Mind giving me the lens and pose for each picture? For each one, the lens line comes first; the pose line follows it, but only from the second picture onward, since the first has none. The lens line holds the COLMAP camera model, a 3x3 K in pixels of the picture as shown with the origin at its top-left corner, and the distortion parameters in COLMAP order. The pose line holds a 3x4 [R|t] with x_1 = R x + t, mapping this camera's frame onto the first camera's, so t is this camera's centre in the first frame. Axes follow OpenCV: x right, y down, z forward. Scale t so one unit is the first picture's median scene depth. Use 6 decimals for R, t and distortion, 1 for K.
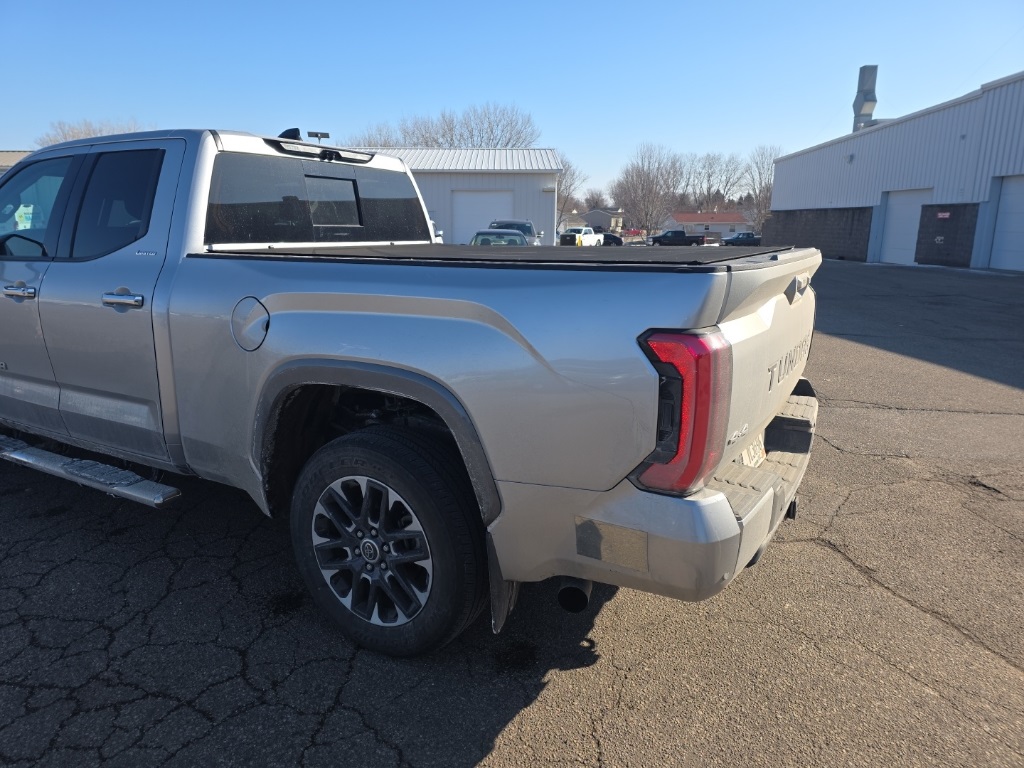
lens RADIAL K [[701.2, 0, 510.1], [0, 701.2, 381.7], [0, 0, 1]] dist [0.049919, -0.033302]
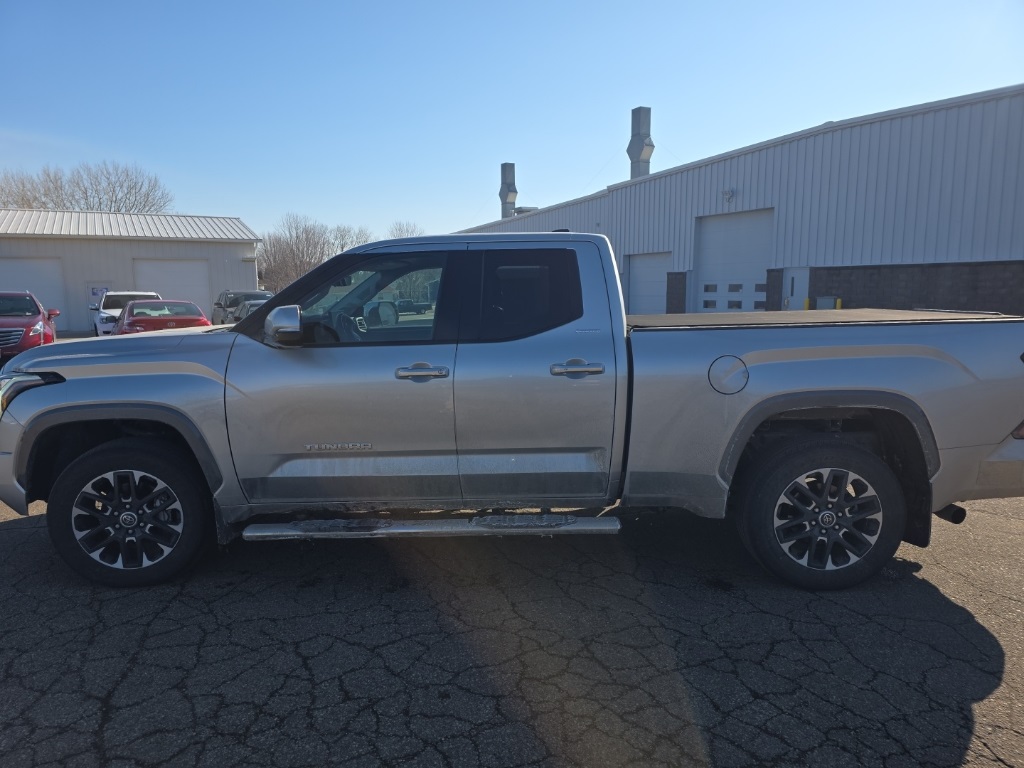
lens RADIAL K [[701.2, 0, 504.6], [0, 701.2, 388.2], [0, 0, 1]] dist [0.049919, -0.033302]
pose [[0.863551, -0.083447, 0.497309, -1.230818], [0.124602, 0.990942, -0.050089, -0.035256], [-0.488624, 0.105220, 0.866126, 0.009506]]
